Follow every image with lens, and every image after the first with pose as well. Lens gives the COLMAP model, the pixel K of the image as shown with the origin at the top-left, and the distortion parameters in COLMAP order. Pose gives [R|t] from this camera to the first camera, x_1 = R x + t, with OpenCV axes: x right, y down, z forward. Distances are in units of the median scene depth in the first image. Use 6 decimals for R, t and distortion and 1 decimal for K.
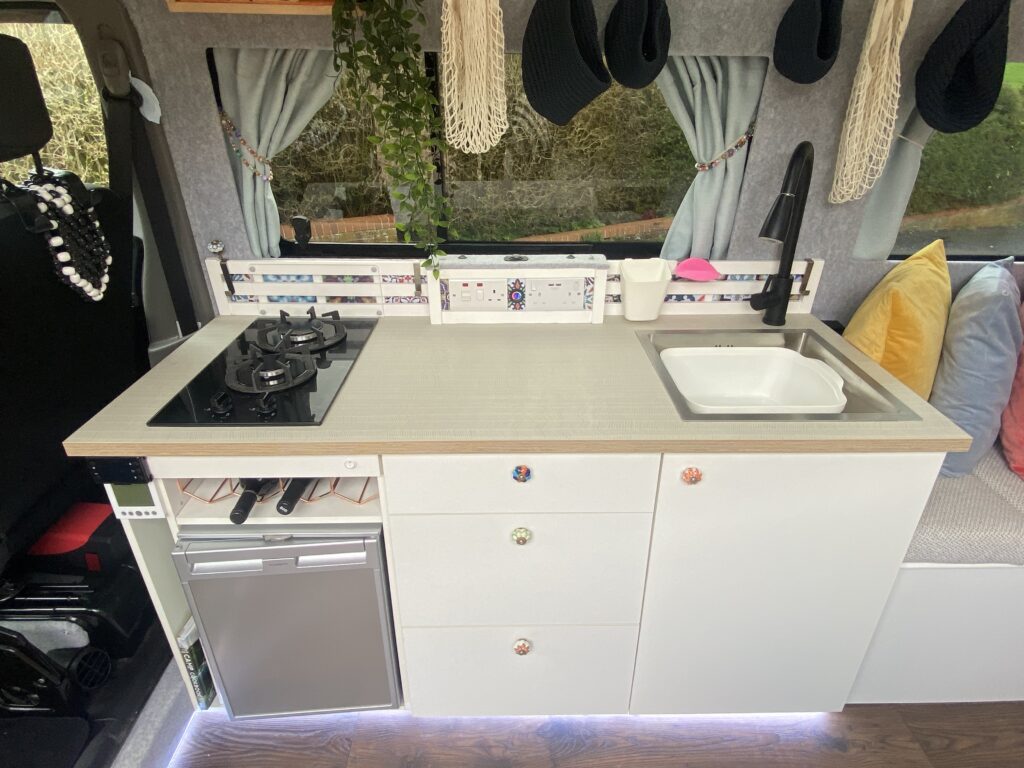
lens RADIAL K [[595.2, 0, 512.0], [0, 595.2, 384.0], [0, 0, 1]] dist [0.040361, -0.034174]
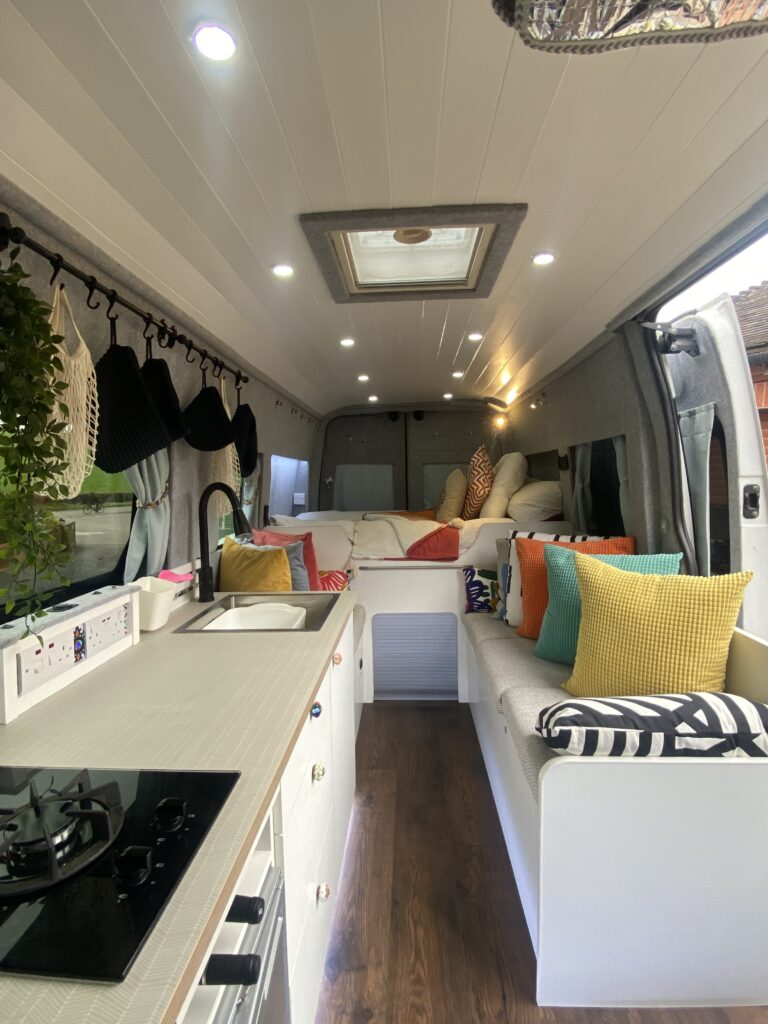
lens RADIAL K [[466.0, 0, 384.0], [0, 466.0, 512.0], [0, 0, 1]] dist [0.029301, -0.024643]
pose [[0.070619, -0.078551, 0.994406, -0.715657], [0.468111, 0.882915, 0.036500, -0.146677], [-0.880843, 0.462915, 0.099121, 0.458423]]
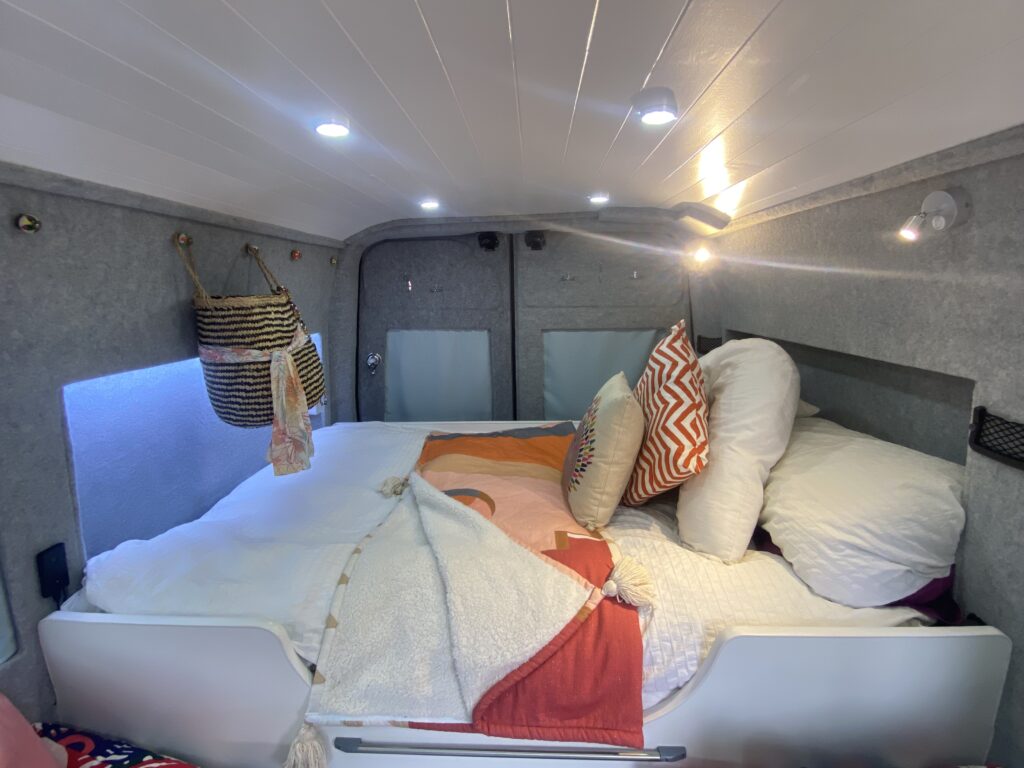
lens RADIAL K [[441.5, 0, 510.0], [0, 441.5, 385.3], [0, 0, 1]] dist [0.064229, -0.056135]
pose [[0.071652, -0.220721, 0.972702, 0.670887], [0.466364, 0.869457, 0.162939, -0.327035], [-0.881686, 0.441958, 0.165234, 0.326703]]
